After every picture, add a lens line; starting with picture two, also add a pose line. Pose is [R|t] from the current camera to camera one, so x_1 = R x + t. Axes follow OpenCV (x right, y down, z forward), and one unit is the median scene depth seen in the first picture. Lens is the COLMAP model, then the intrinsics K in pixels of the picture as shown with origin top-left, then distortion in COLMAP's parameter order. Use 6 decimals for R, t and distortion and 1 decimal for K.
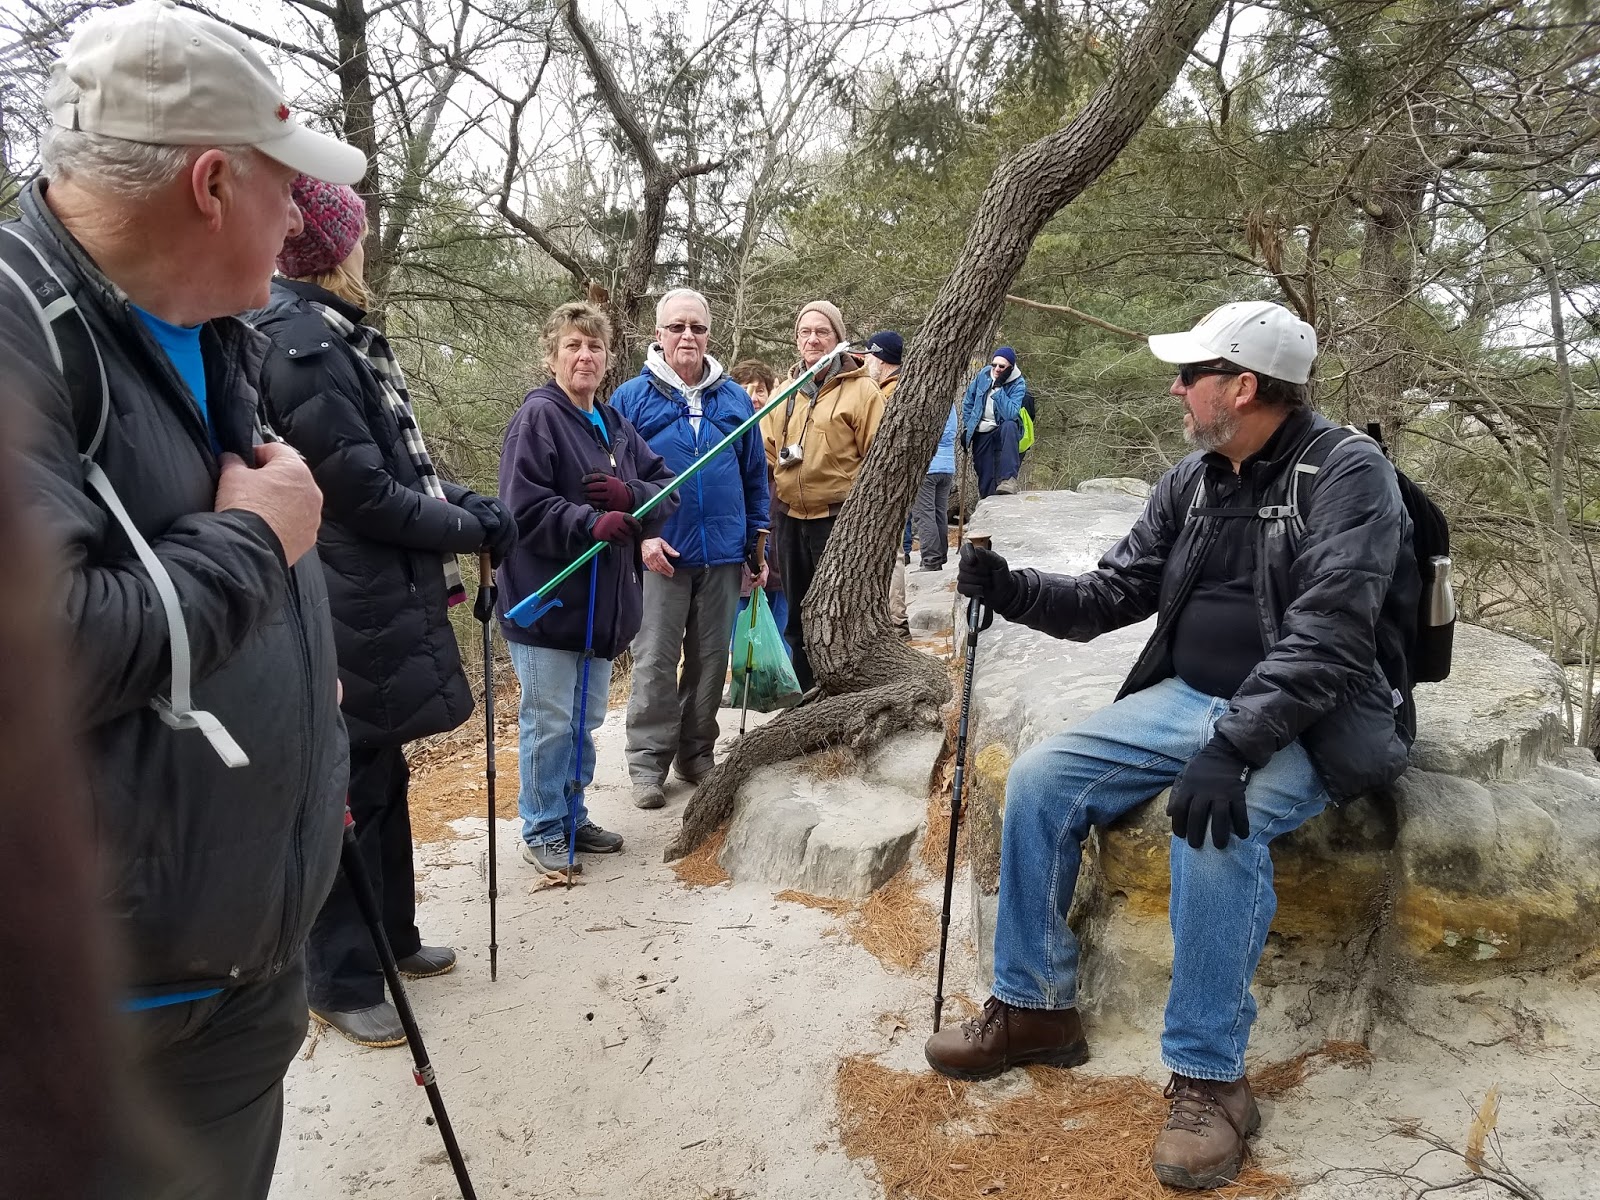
lens RADIAL K [[1223.2, 0, 805.6], [0, 1223.2, 636.3], [0, 0, 1]] dist [0.259705, -0.454212]
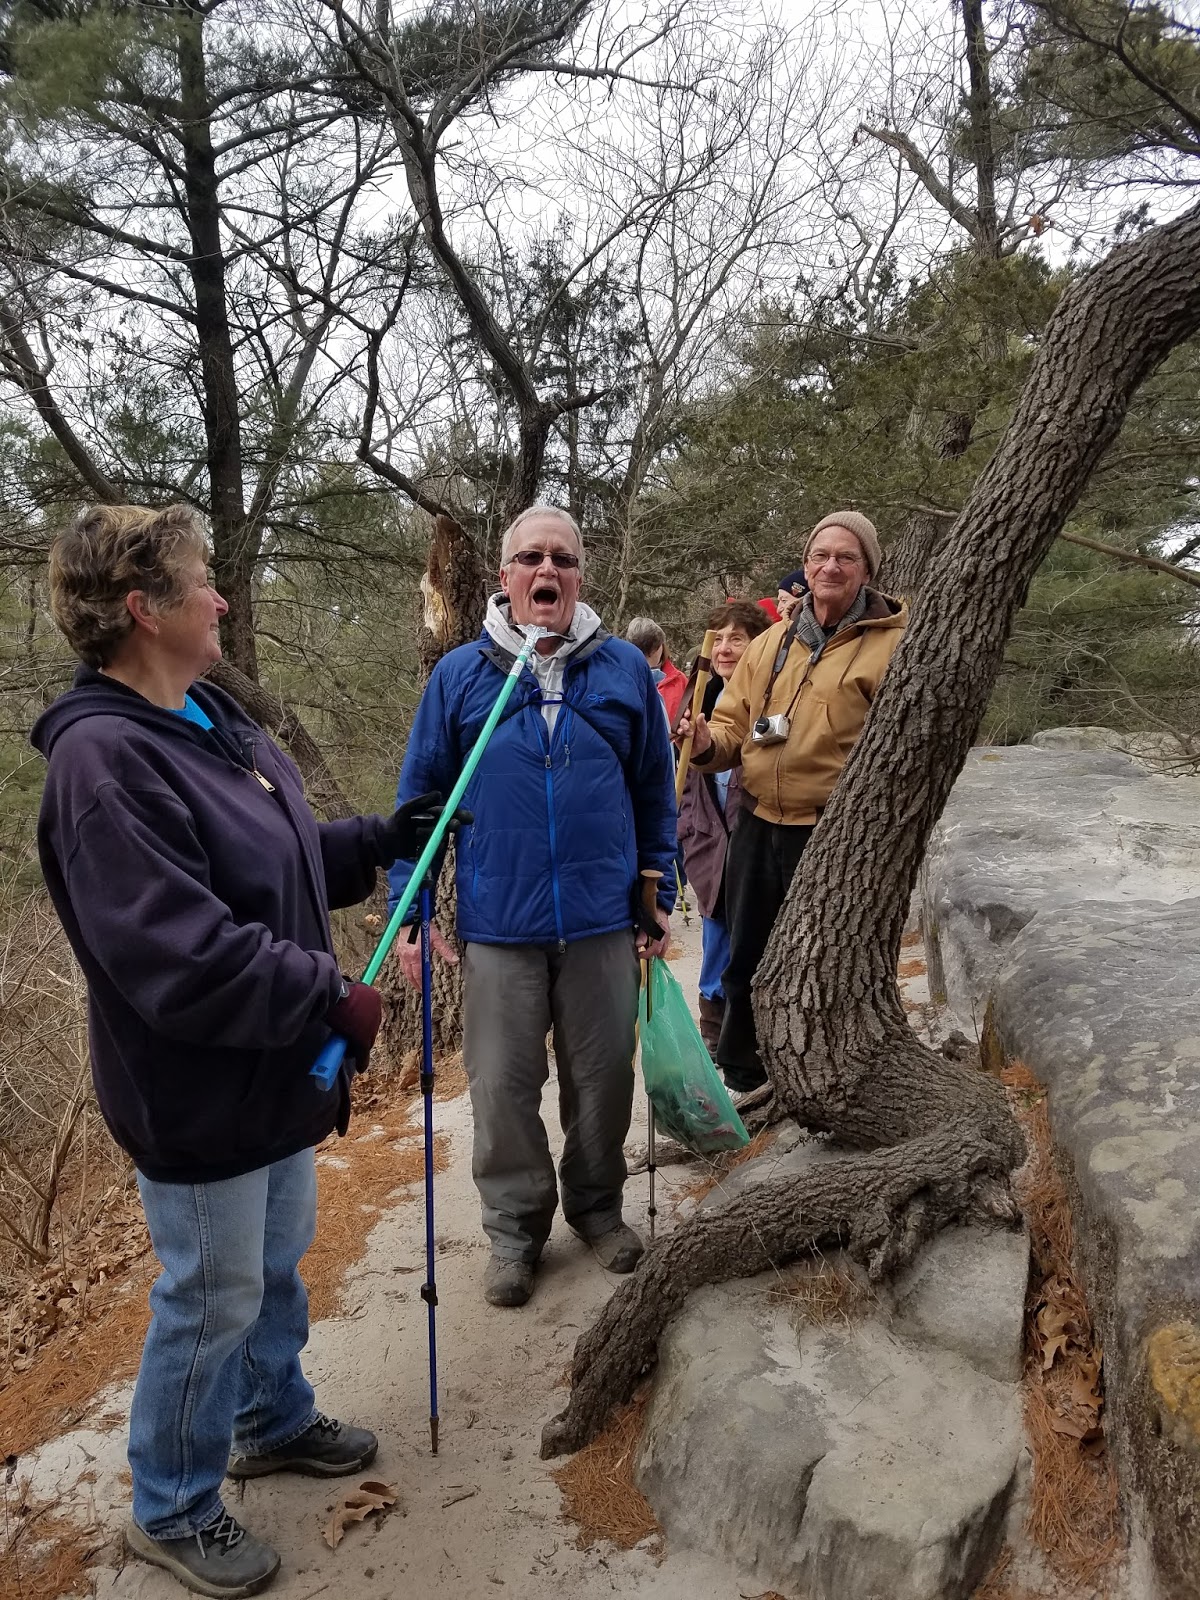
lens RADIAL K [[1223.2, 0, 566.0], [0, 1223.2, 805.5], [0, 0, 1]] dist [0.259705, -0.454212]
pose [[0.994657, -0.022356, -0.100783, -0.015425], [0.016201, 0.997977, -0.061480, -0.037520], [0.101953, 0.059518, 0.993007, 0.167064]]
